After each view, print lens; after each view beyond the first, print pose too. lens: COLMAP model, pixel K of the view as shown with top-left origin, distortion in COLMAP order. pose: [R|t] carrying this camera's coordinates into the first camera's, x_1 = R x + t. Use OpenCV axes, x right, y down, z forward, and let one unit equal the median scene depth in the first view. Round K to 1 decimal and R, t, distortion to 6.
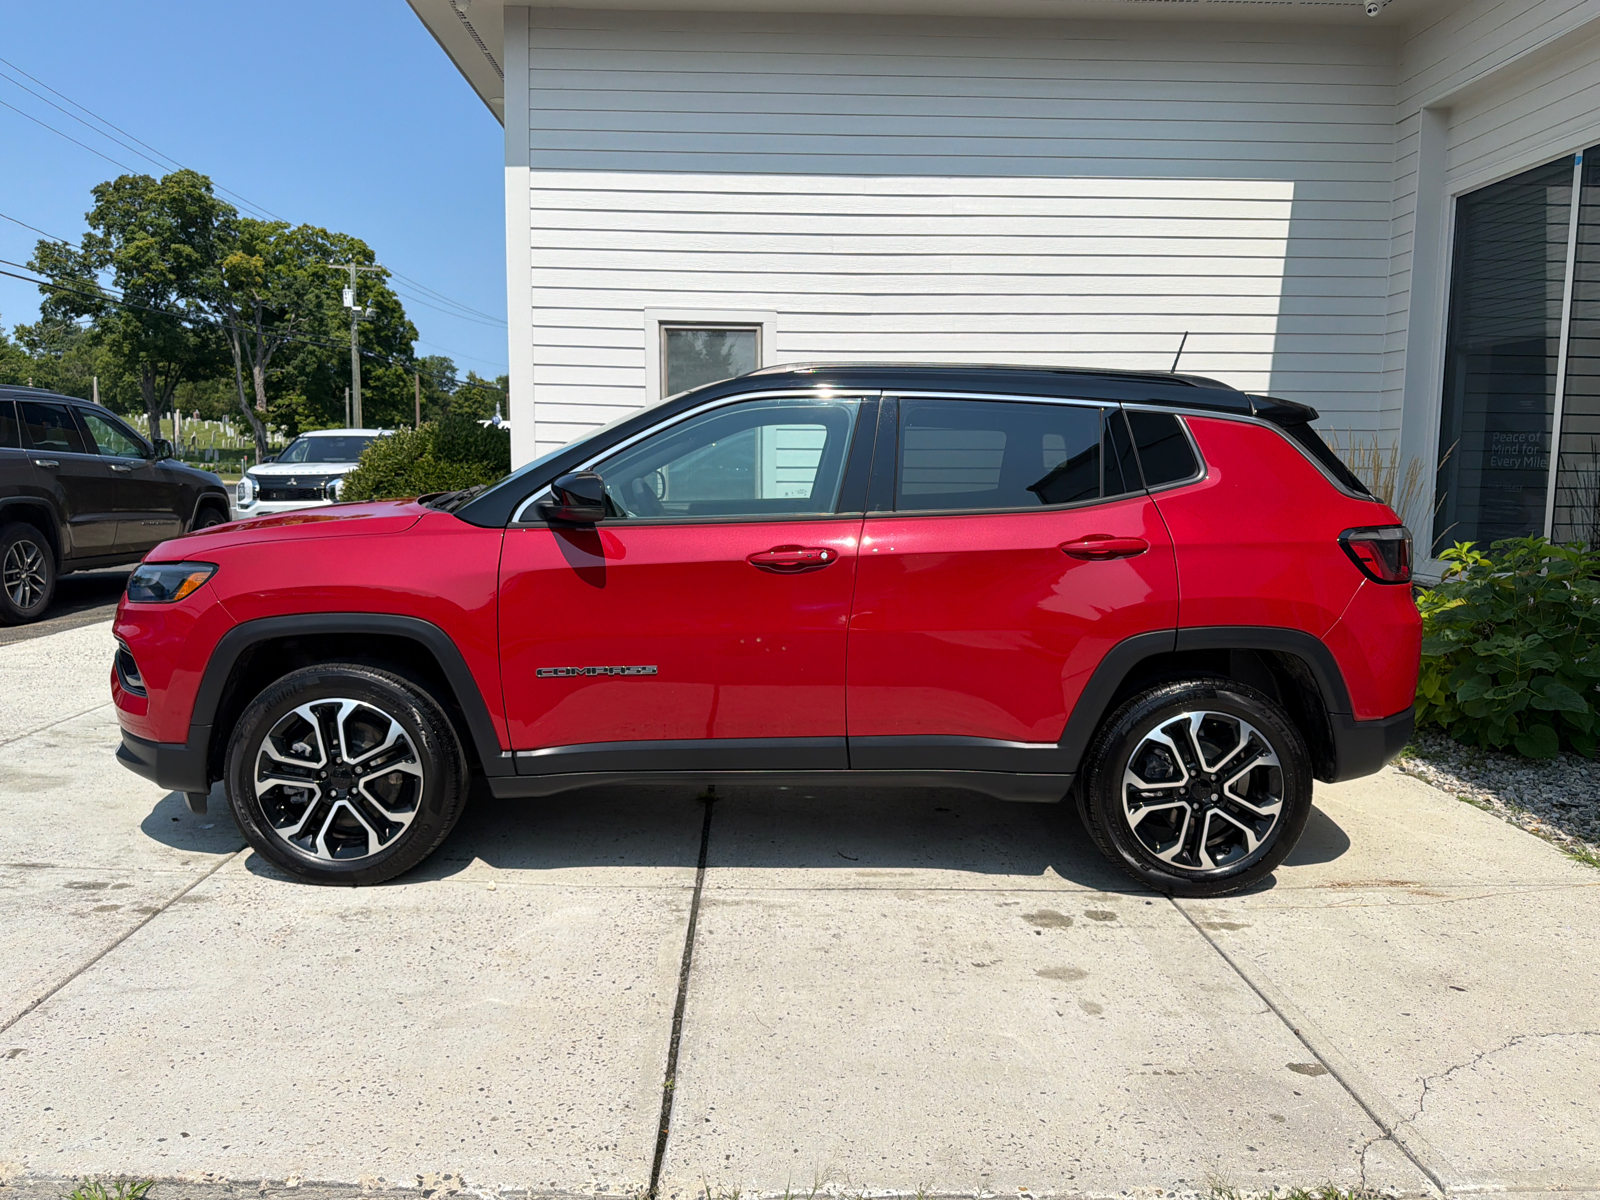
lens RADIAL K [[1168.8, 0, 788.3], [0, 1168.8, 592.0], [0, 0, 1]] dist [0.040686, -0.004941]
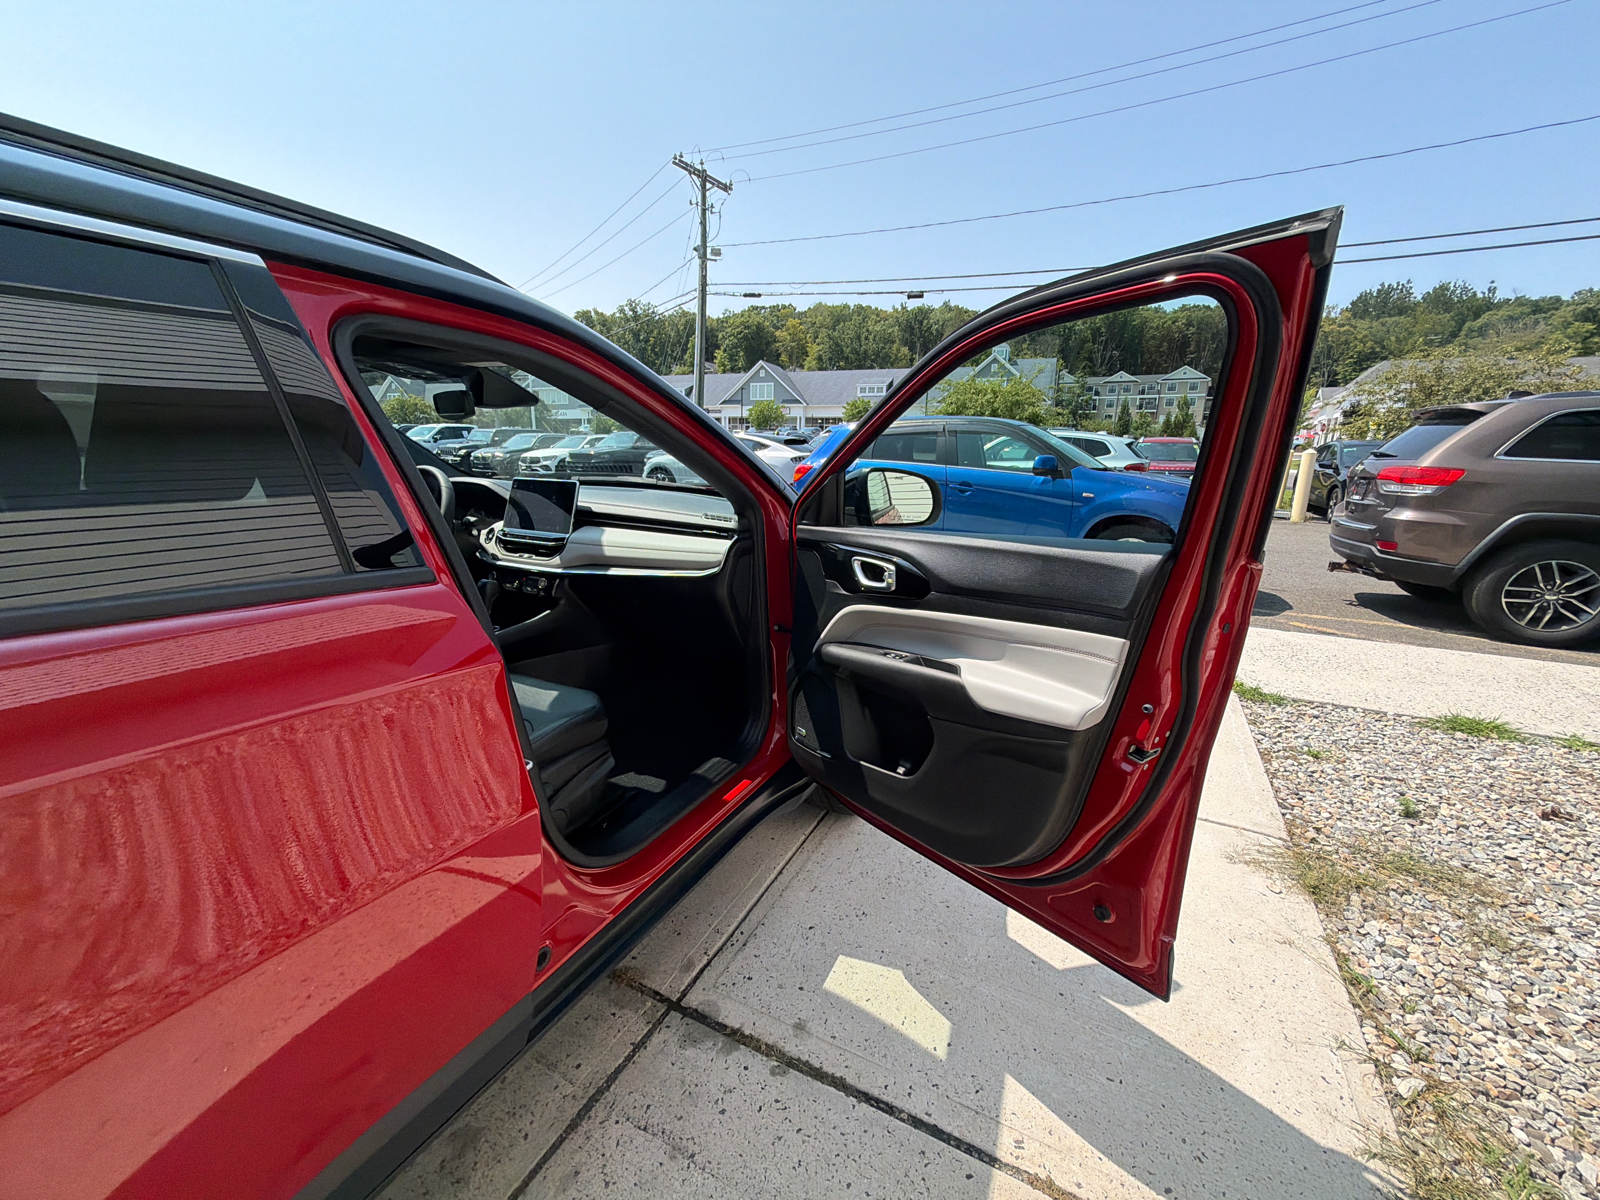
lens RADIAL K [[636.8, 0, 800.0], [0, 636.8, 602.7], [0, 0, 1]] dist [0.000875, 0.000474]
pose [[-0.464865, 0.192931, -0.864106, 0.193640], [-0.121375, 0.952869, 0.278045, -0.186541], [0.877023, 0.234134, -0.419538, 1.612087]]
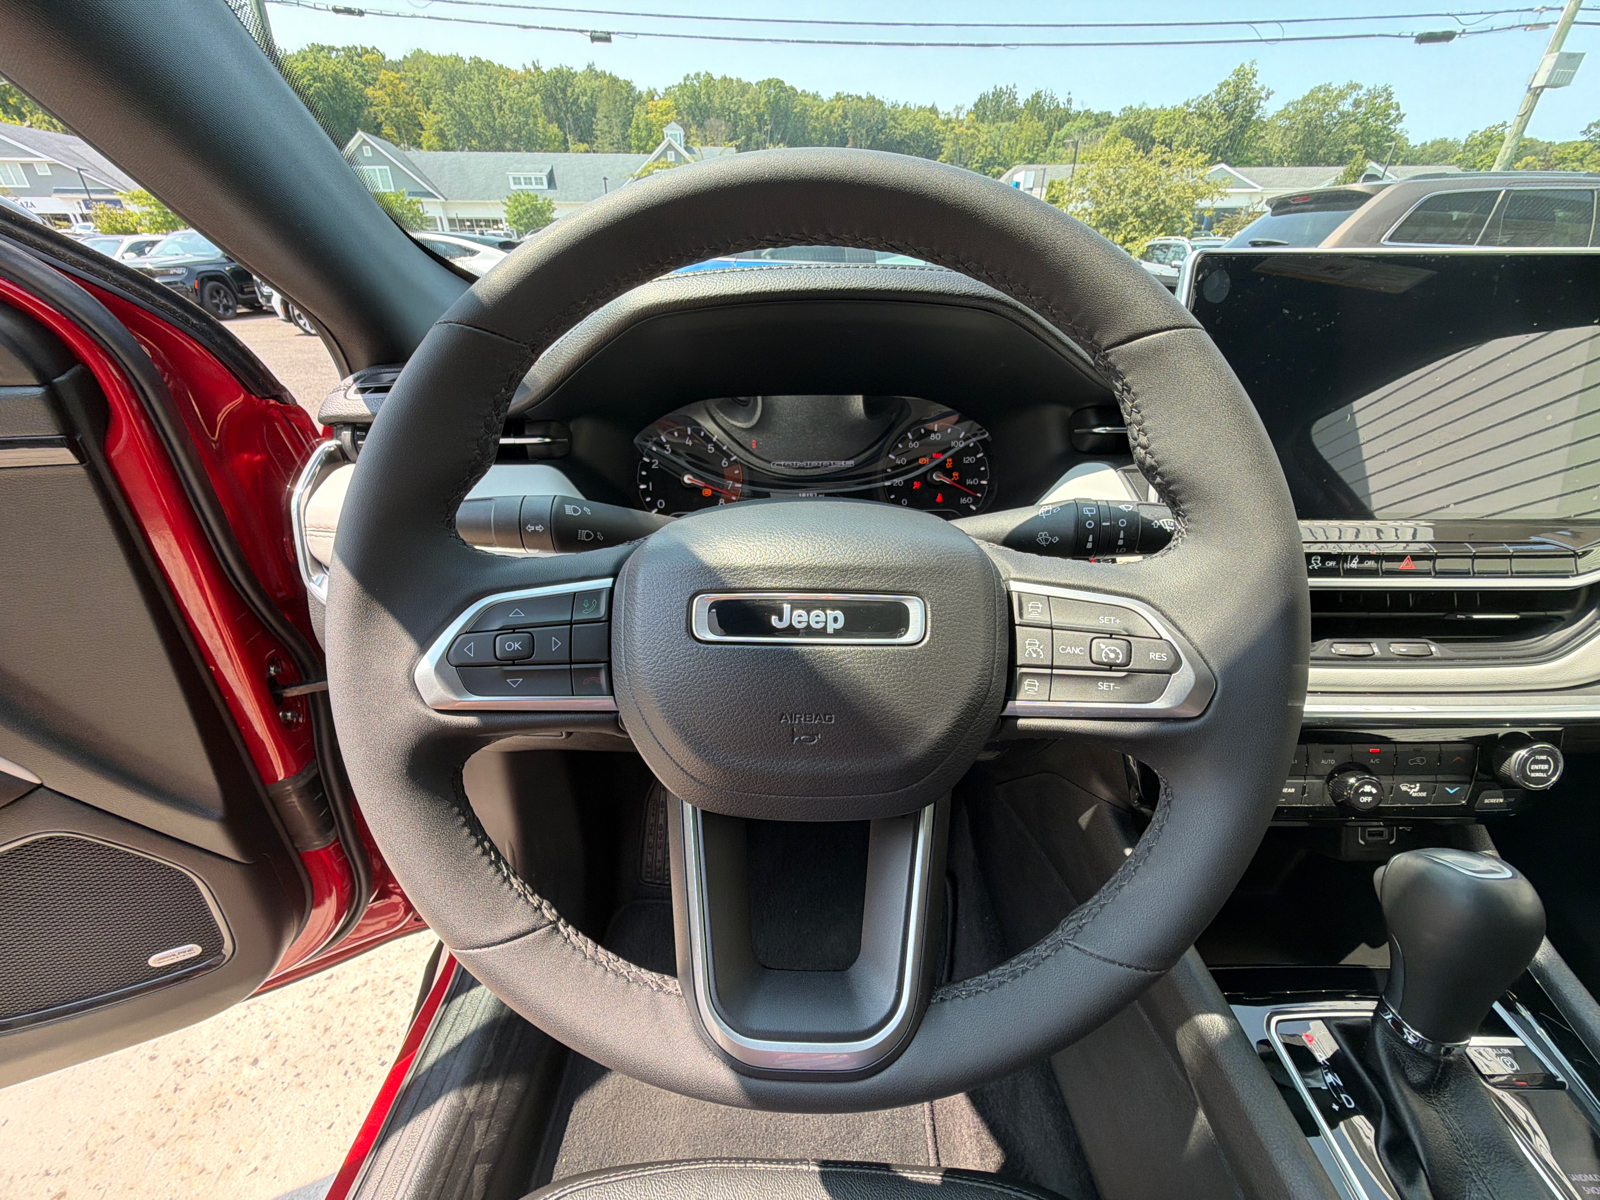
lens RADIAL K [[639.7, 0, 798.0], [0, 639.7, 601.2], [0, 0, 1]] dist [-0.003918, 0.002232]
pose [[-0.023485, 0.461357, -0.886904, -0.056257], [-0.116458, 0.879846, 0.460770, -0.096831], [0.992918, 0.114108, 0.033066, 1.086977]]
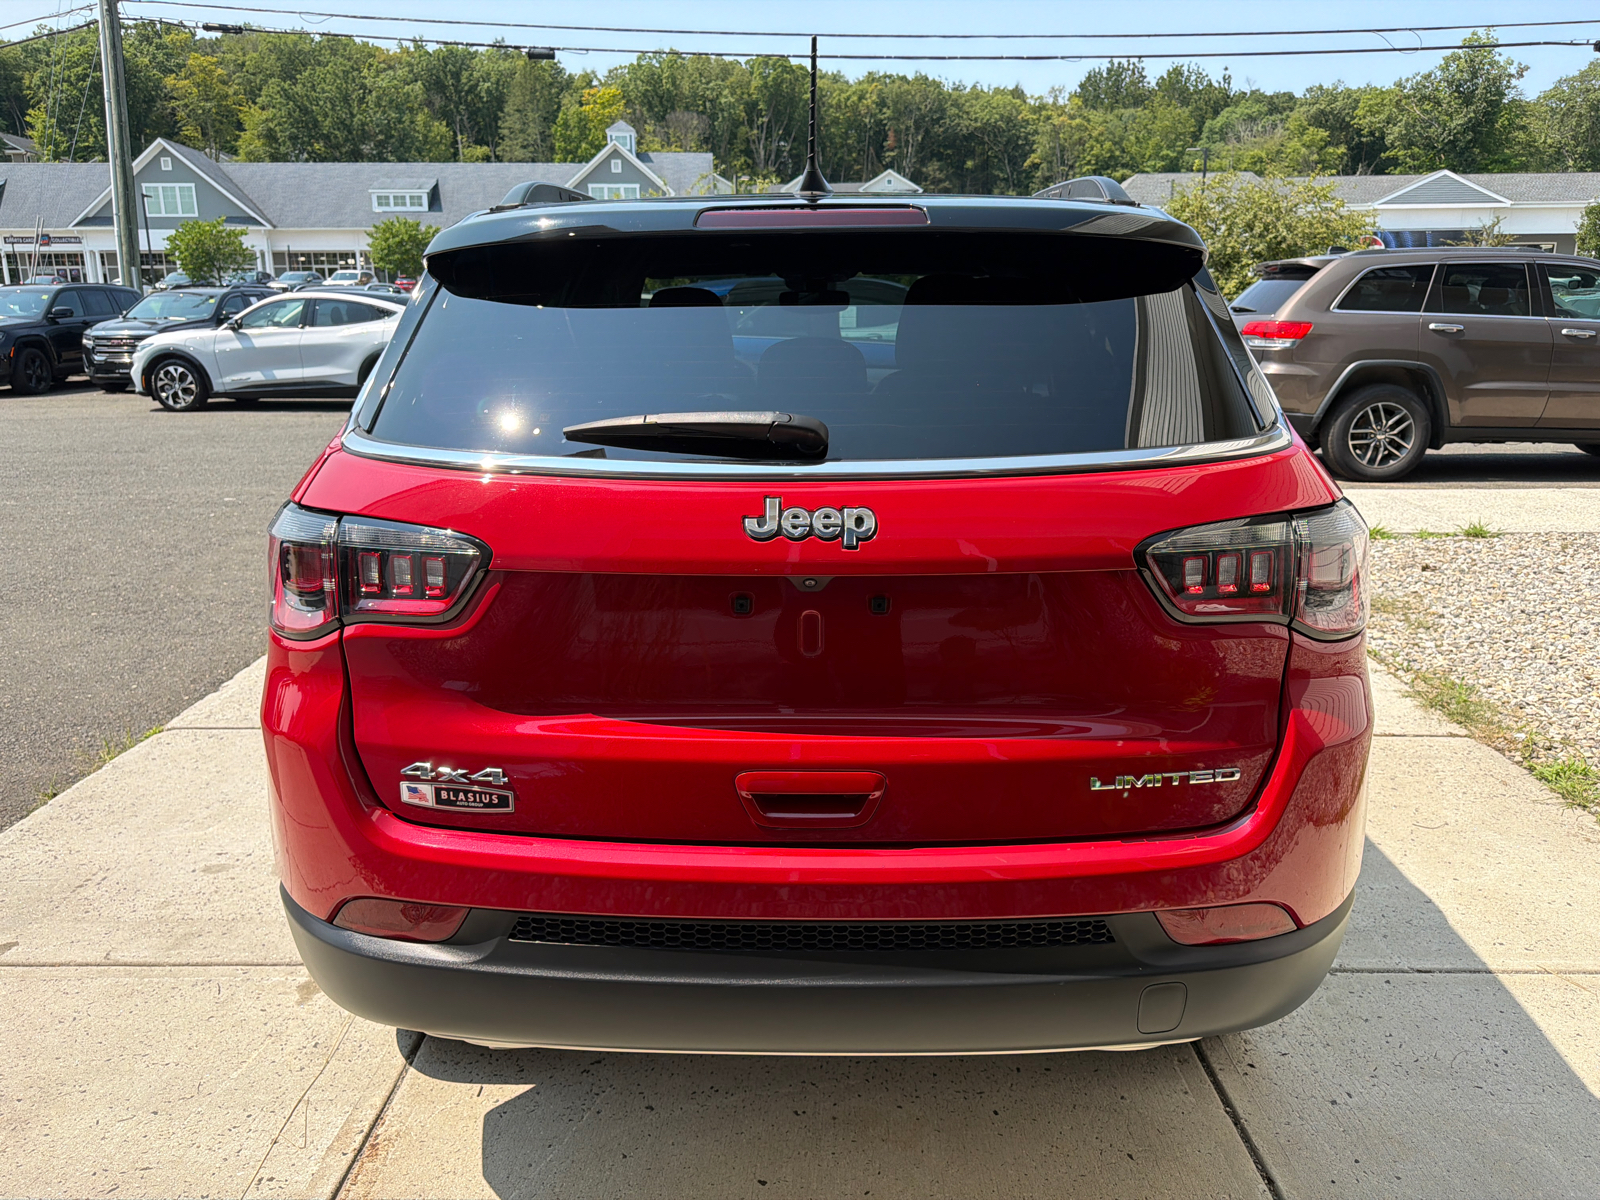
lens RADIAL K [[1134.1, 0, 787.6], [0, 1134.1, 598.6], [0, 0, 1]] dist [0.010247, -0.014410]
pose [[-0.043757, 0.240470, -0.969670, 0.929290], [-0.108617, 0.963701, 0.243891, -0.151164], [0.993120, 0.115995, -0.016049, 1.193100]]
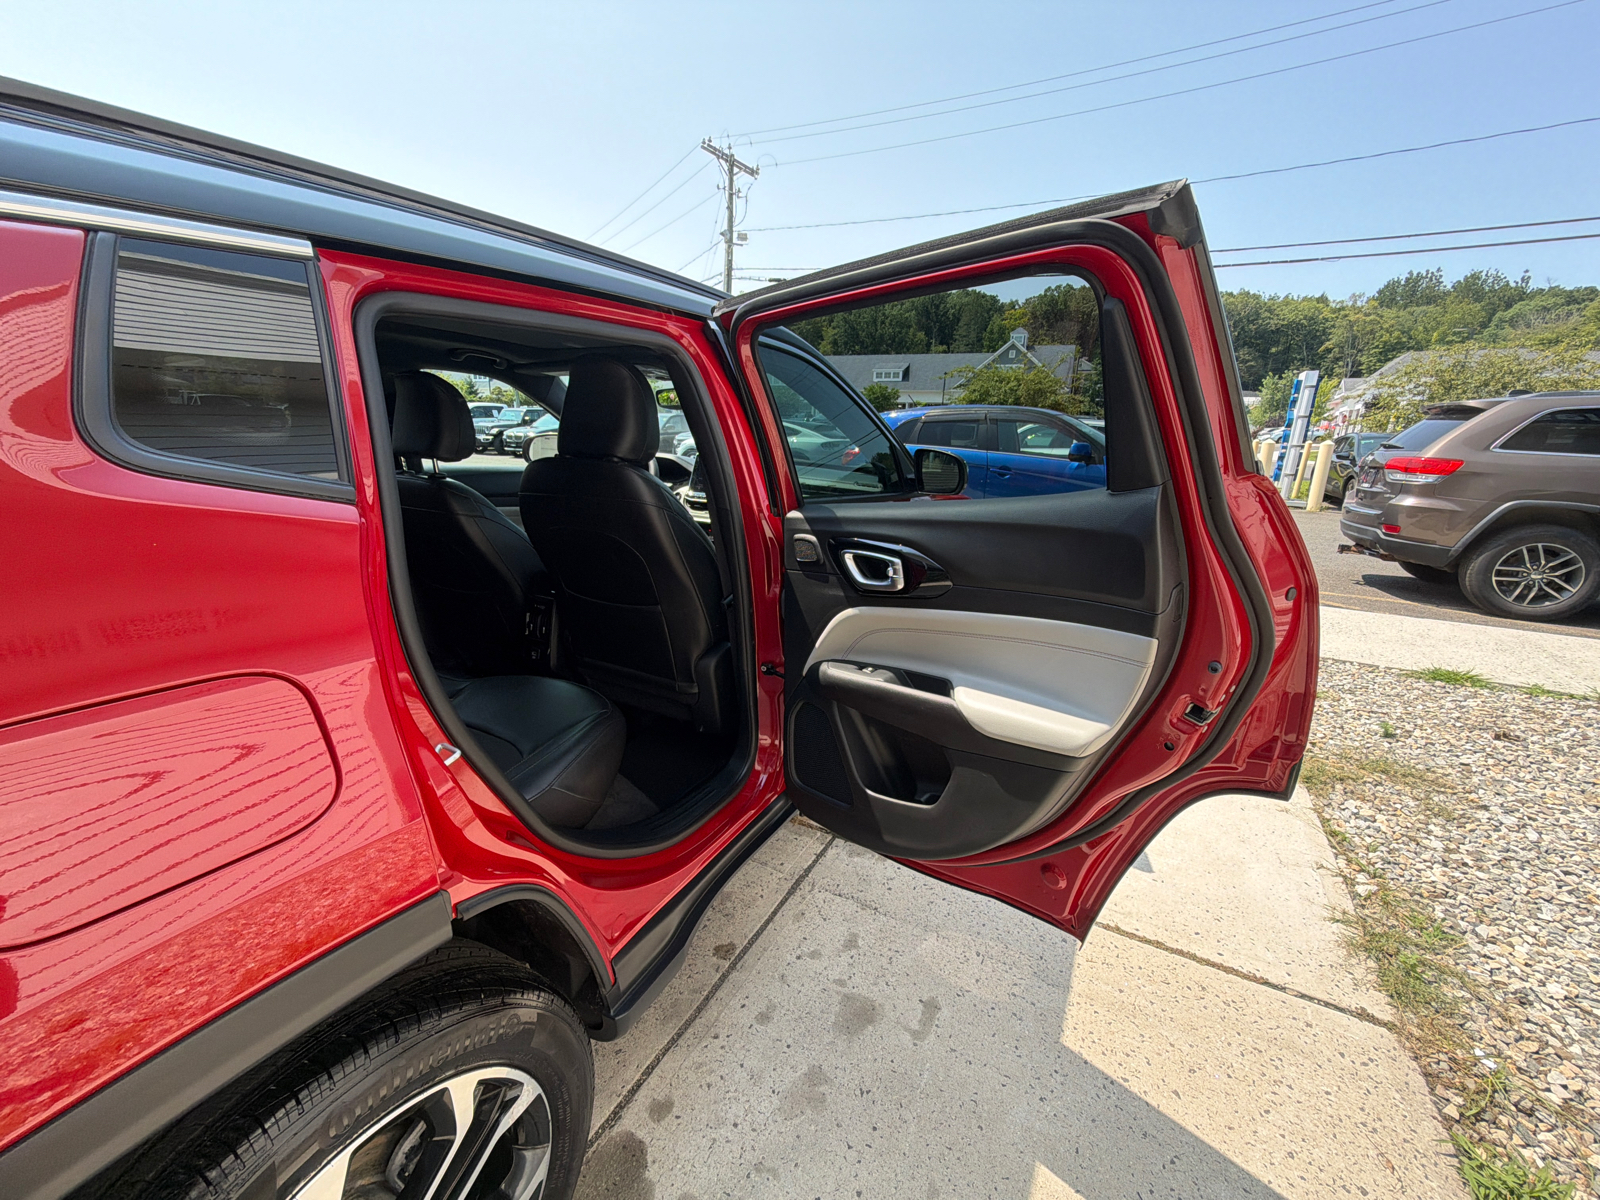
lens RADIAL K [[636.8, 0, 799.9], [0, 636.8, 600.1], [0, 0, 1]] dist [0.000875, 0.000474]
pose [[-0.481069, 0.201214, -0.853279, 0.399168], [-0.133930, 0.945012, 0.298354, -0.180061], [0.866392, 0.257808, -0.427668, 1.589199]]
